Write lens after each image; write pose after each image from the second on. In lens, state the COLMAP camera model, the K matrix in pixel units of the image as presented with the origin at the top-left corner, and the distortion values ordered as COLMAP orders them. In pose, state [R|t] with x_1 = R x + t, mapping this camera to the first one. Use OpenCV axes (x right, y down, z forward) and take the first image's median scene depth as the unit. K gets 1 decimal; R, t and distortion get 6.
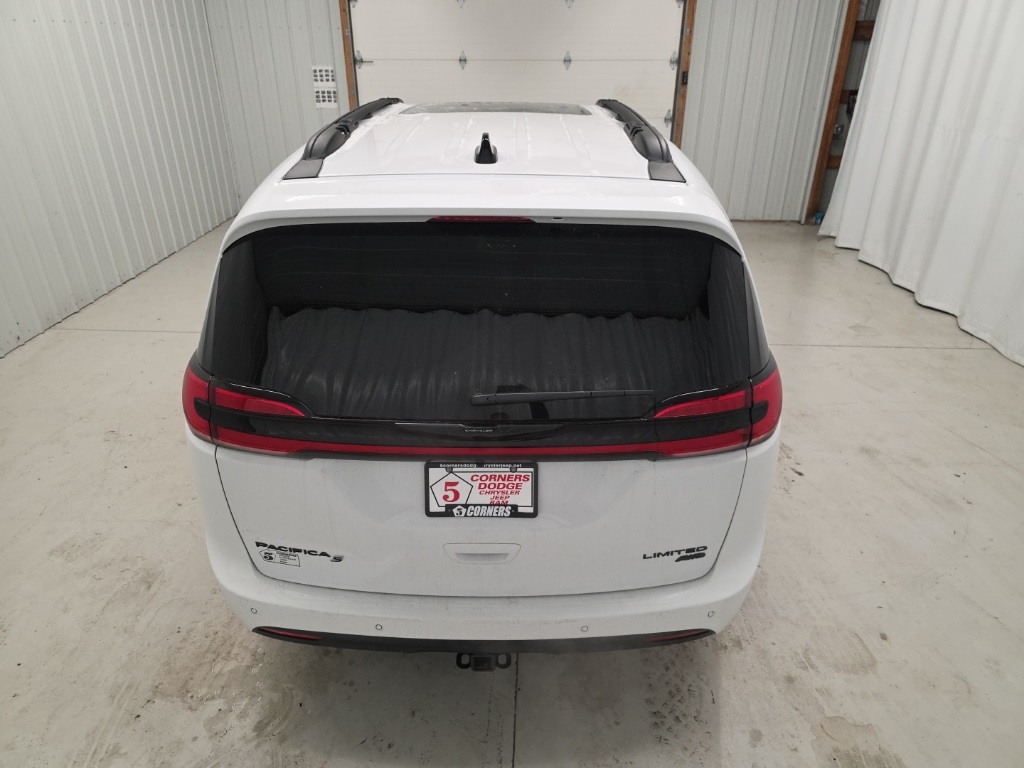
lens RADIAL K [[678.2, 0, 506.6], [0, 678.2, 403.6], [0, 0, 1]] dist [0.049084, -0.038496]
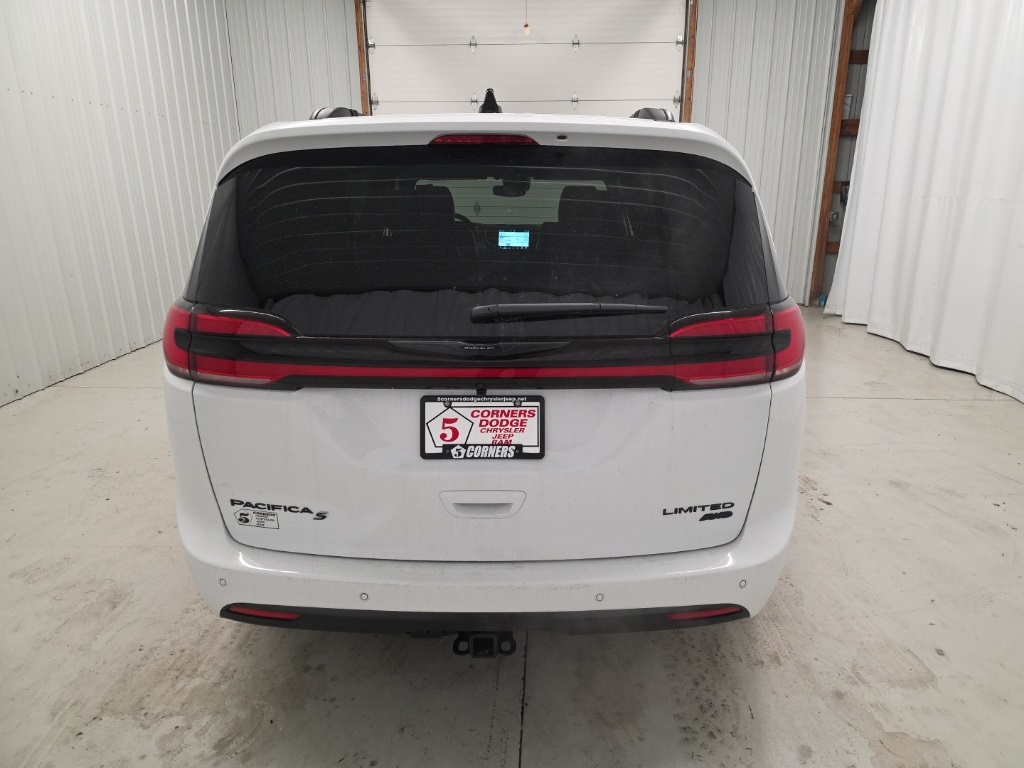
lens RADIAL K [[678.2, 0, 522.3], [0, 678.2, 411.4], [0, 0, 1]] dist [0.049084, -0.038496]
pose [[0.999997, -0.000031, 0.002459, 0.011157], [0.000498, 0.981728, -0.190288, 0.224820], [-0.002409, 0.190289, 0.981725, 0.083613]]
